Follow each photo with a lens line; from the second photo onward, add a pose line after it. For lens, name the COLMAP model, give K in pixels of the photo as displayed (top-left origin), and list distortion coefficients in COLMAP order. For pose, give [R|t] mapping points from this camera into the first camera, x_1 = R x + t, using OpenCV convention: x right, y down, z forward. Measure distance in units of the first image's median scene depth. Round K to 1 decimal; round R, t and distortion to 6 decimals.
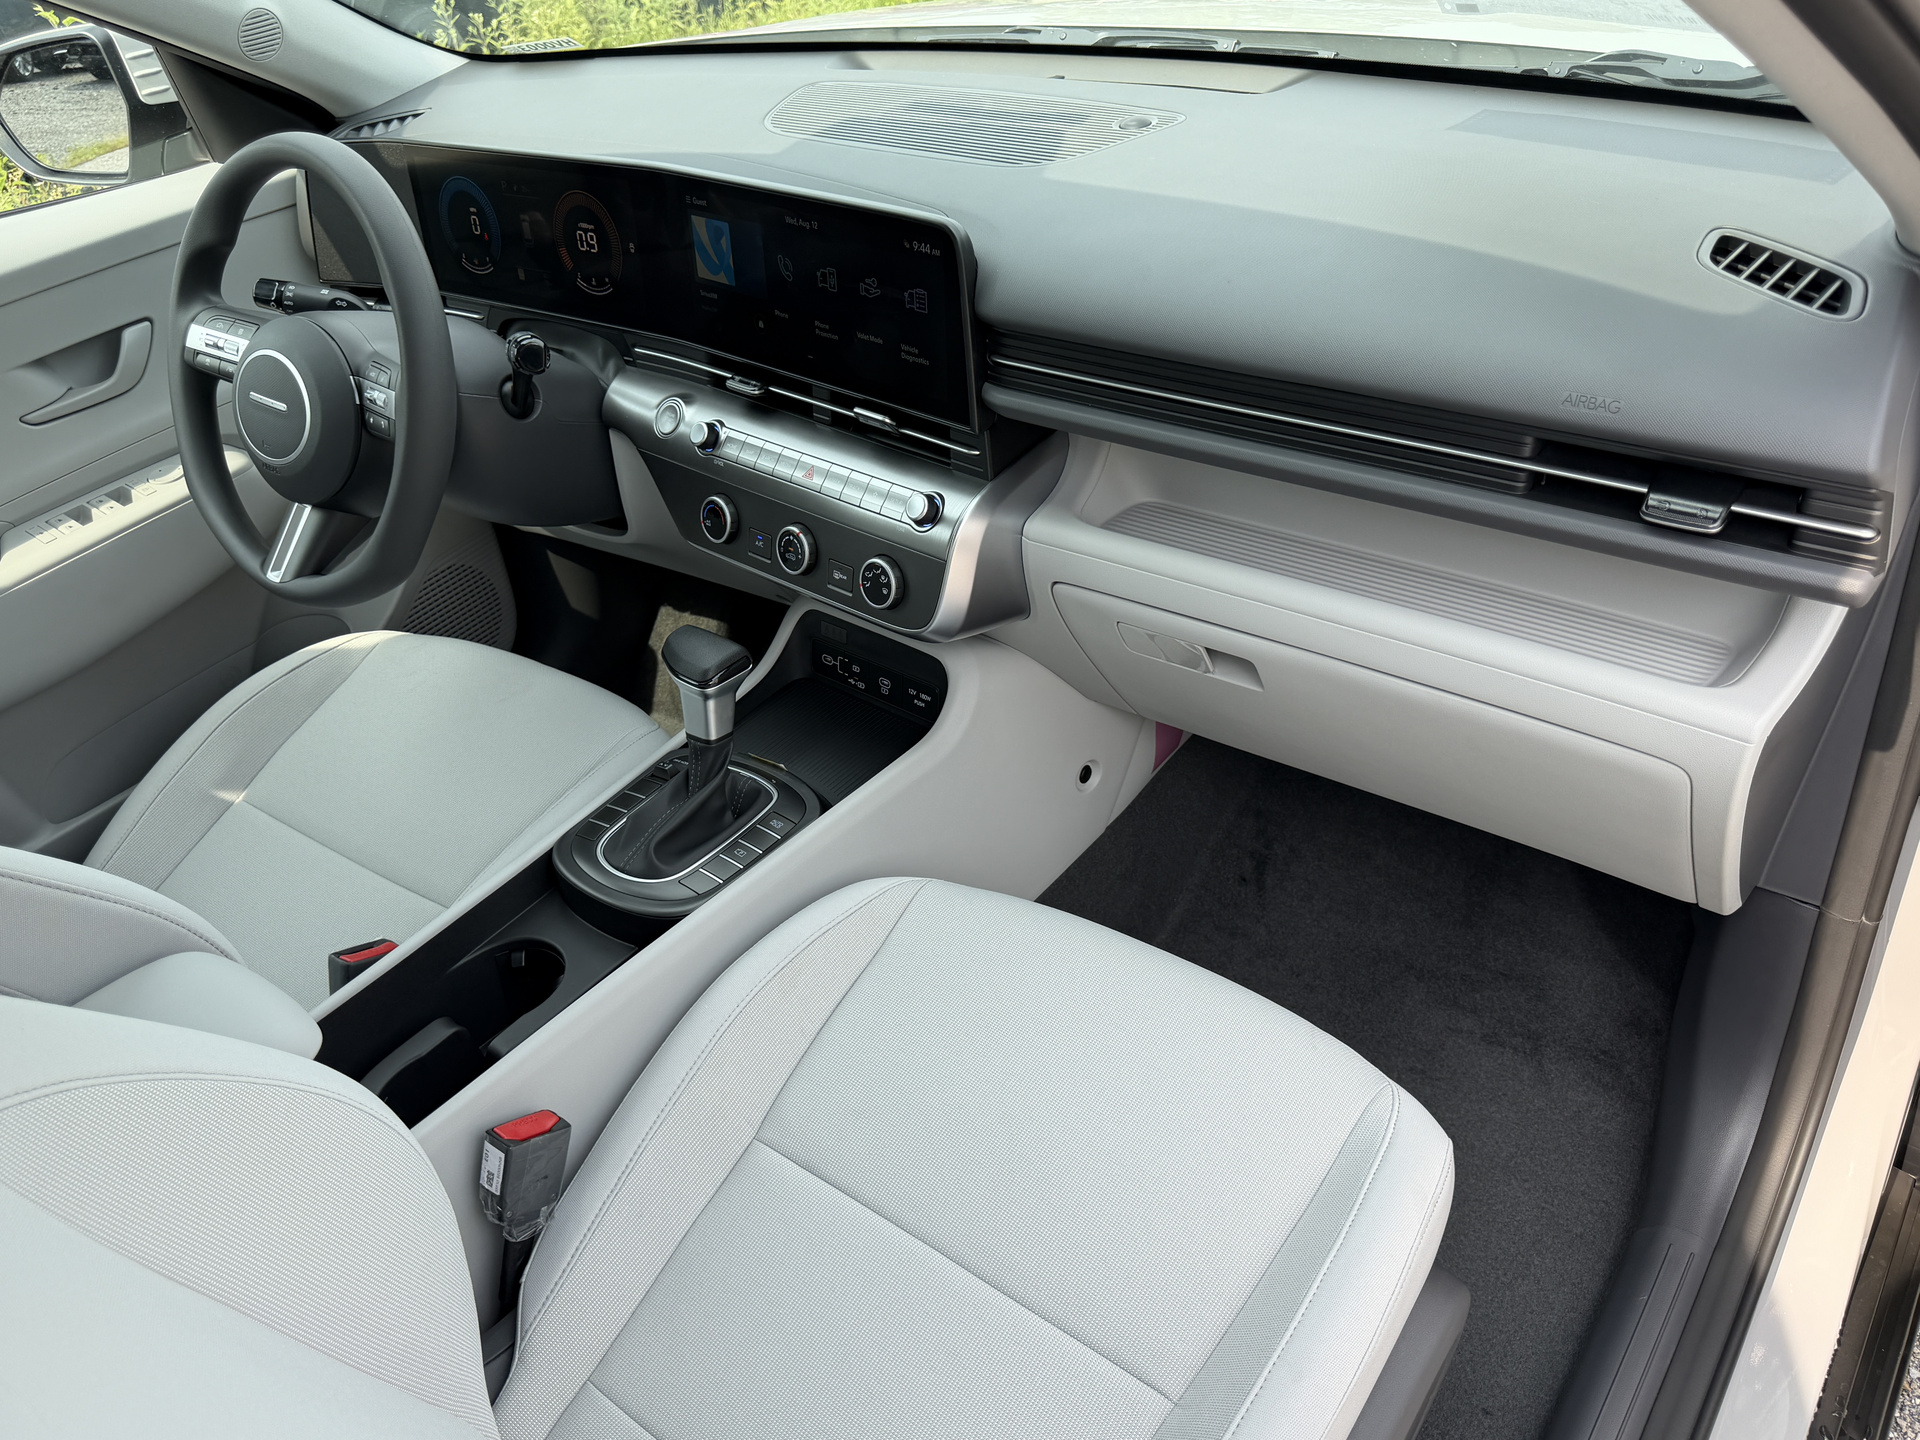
lens RADIAL K [[1442.8, 0, 962.2], [0, 1442.8, 807.1], [0, 0, 1]] dist [0.019874, -0.028231]
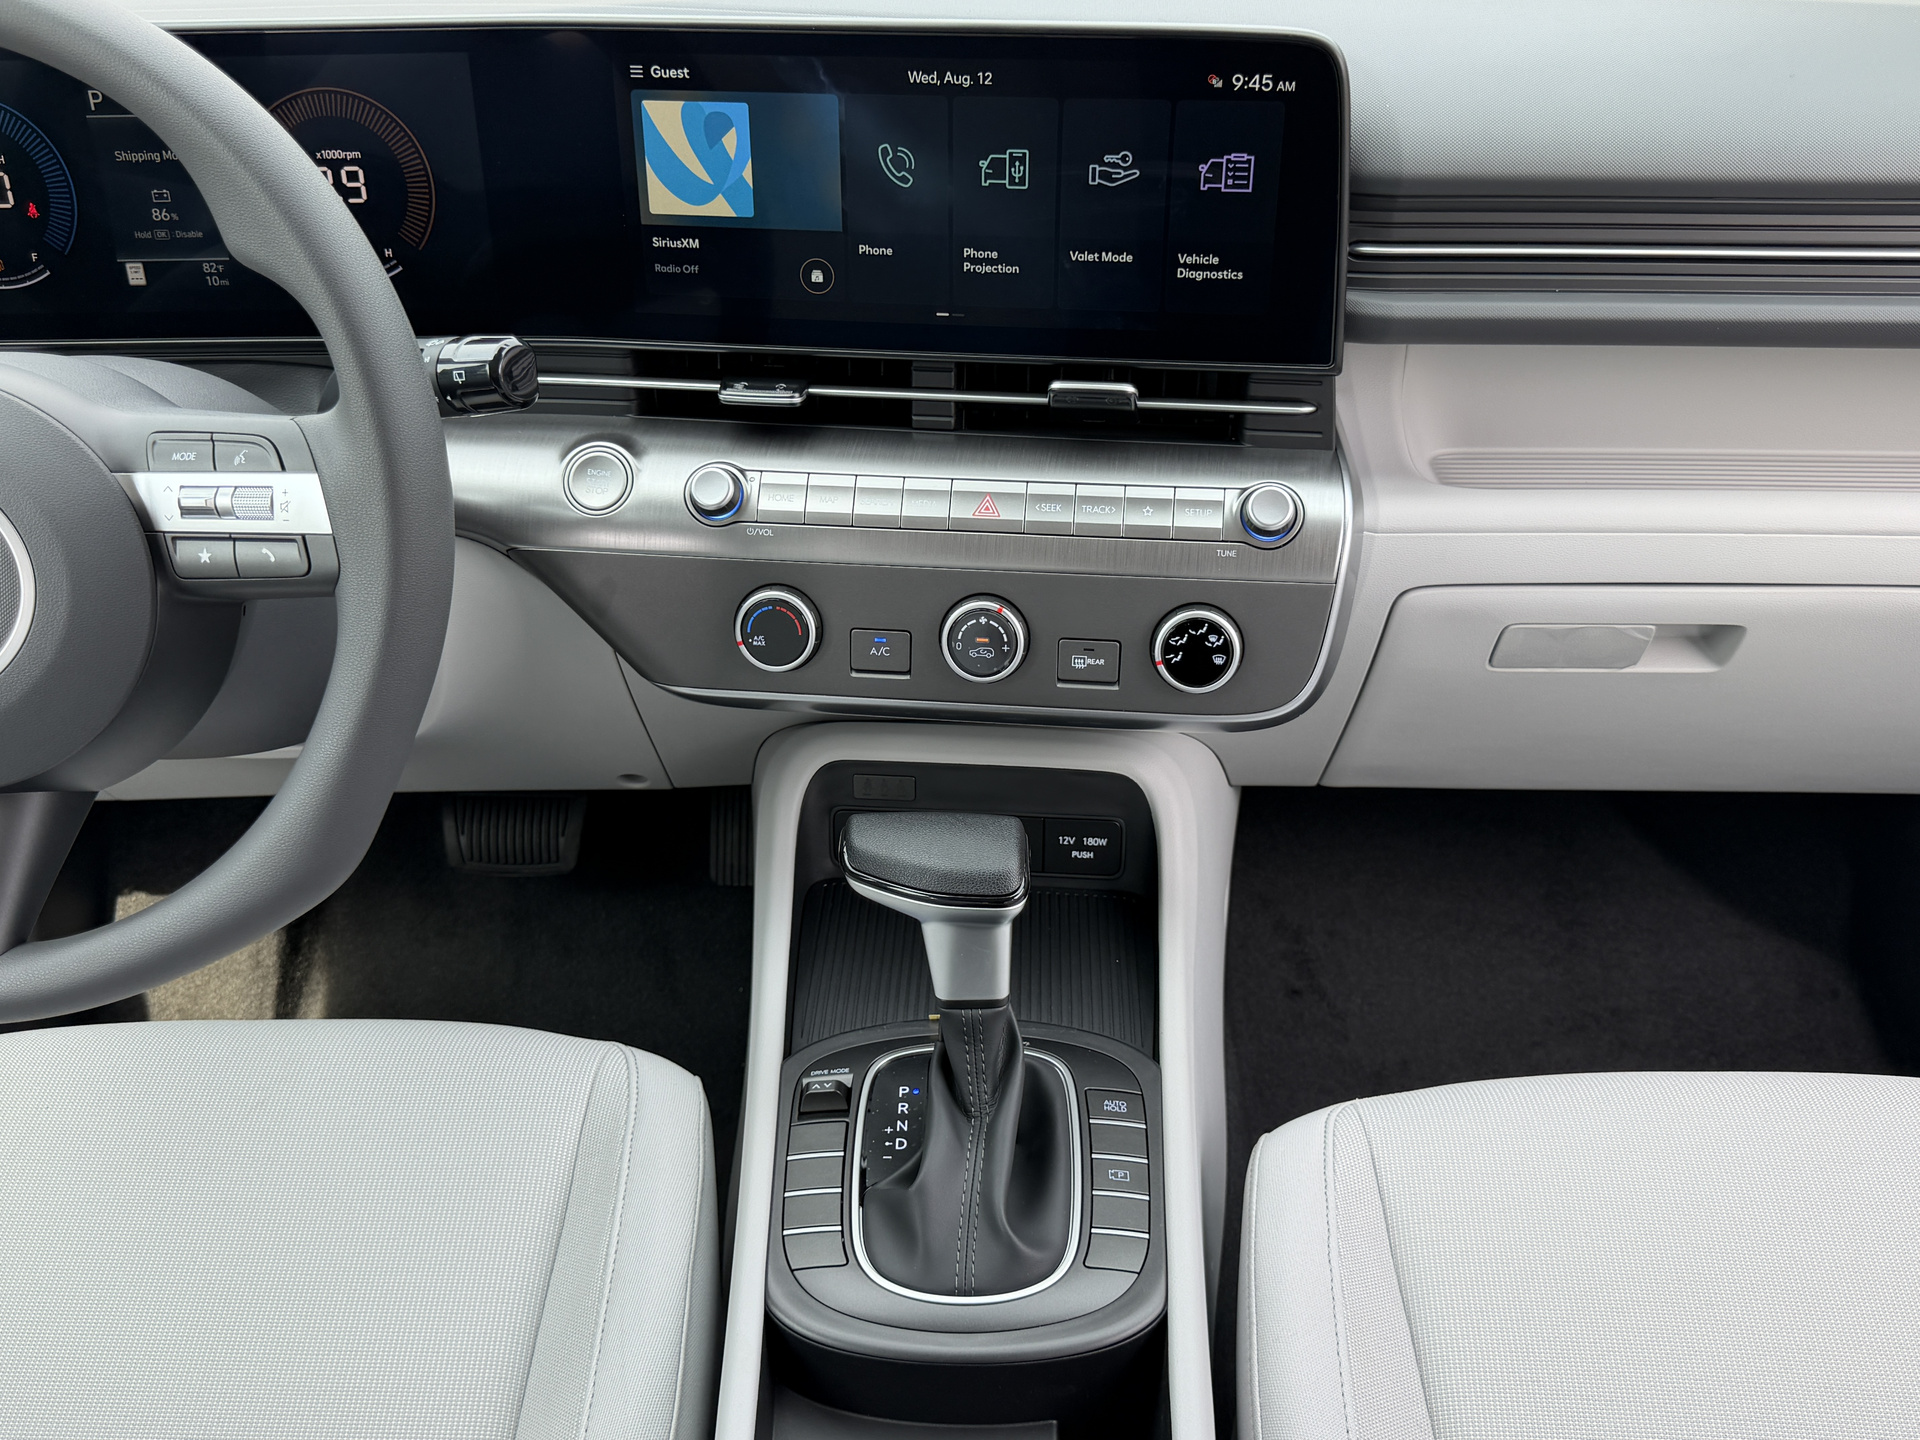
lens RADIAL K [[1764.7, 0, 952.5], [0, 1764.7, 743.8], [0, 0, 1]] dist [0.060831, 0.000000]
pose [[0.808785, -0.242456, 0.535801, -0.503630], [0.309679, 0.950100, -0.037526, -0.114273], [-0.499966, 0.196276, 0.843510, 0.413030]]
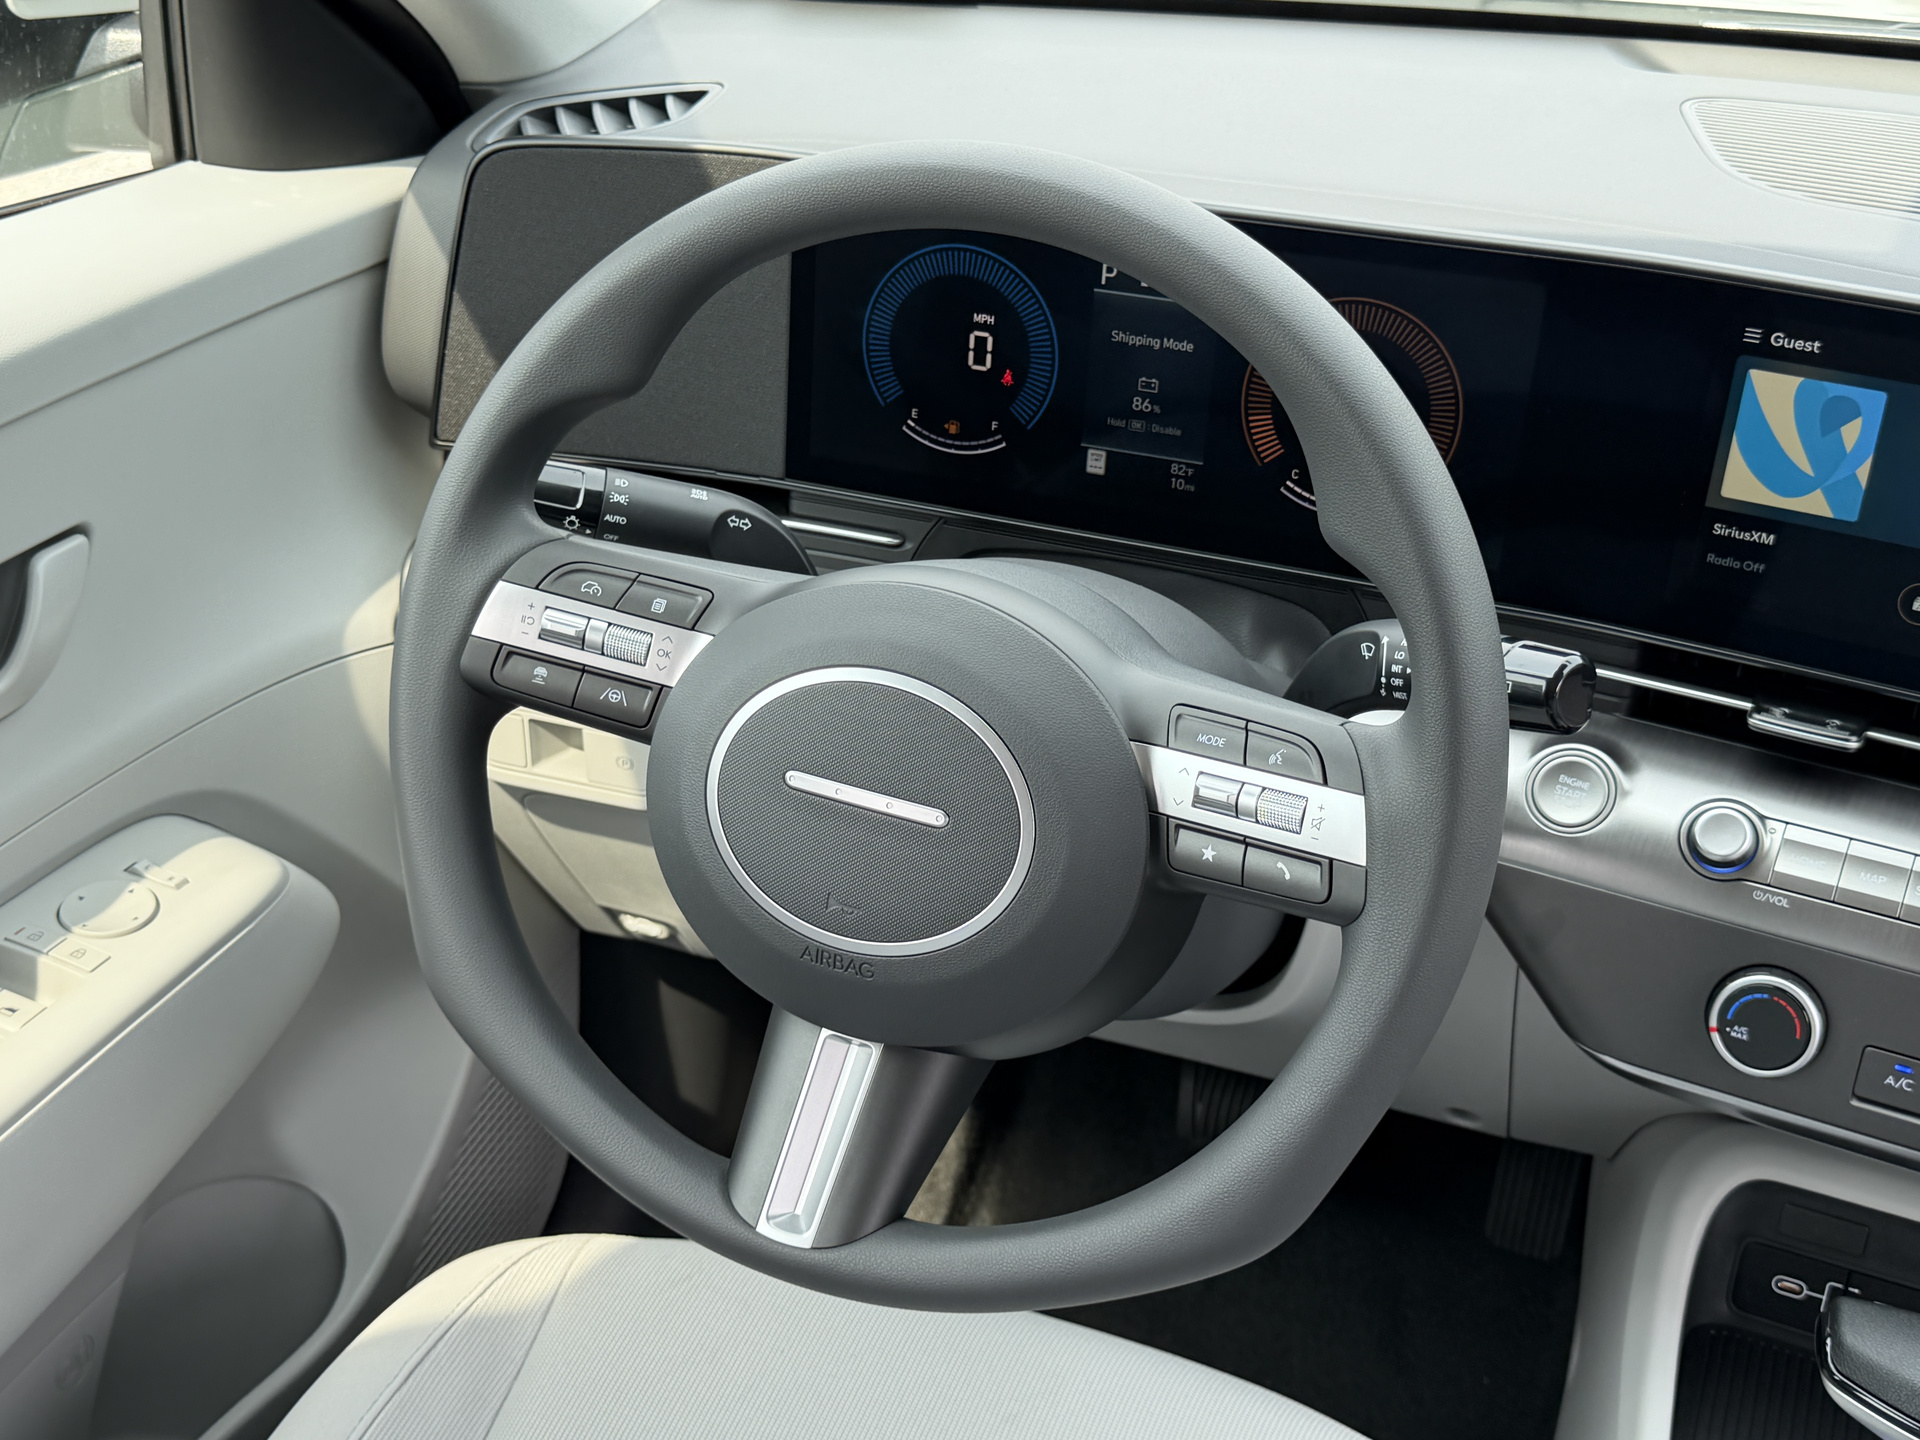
lens RADIAL K [[2294.9, 0, 953.7], [0, 2294.9, 733.7], [0, 0, 1]] dist [0.066601, 0.000000]
pose [[0.958837, -0.014401, 0.283590, -0.620128], [0.066126, 0.982580, -0.173678, -0.185391], [-0.276149, 0.185282, 0.943087, 0.401928]]
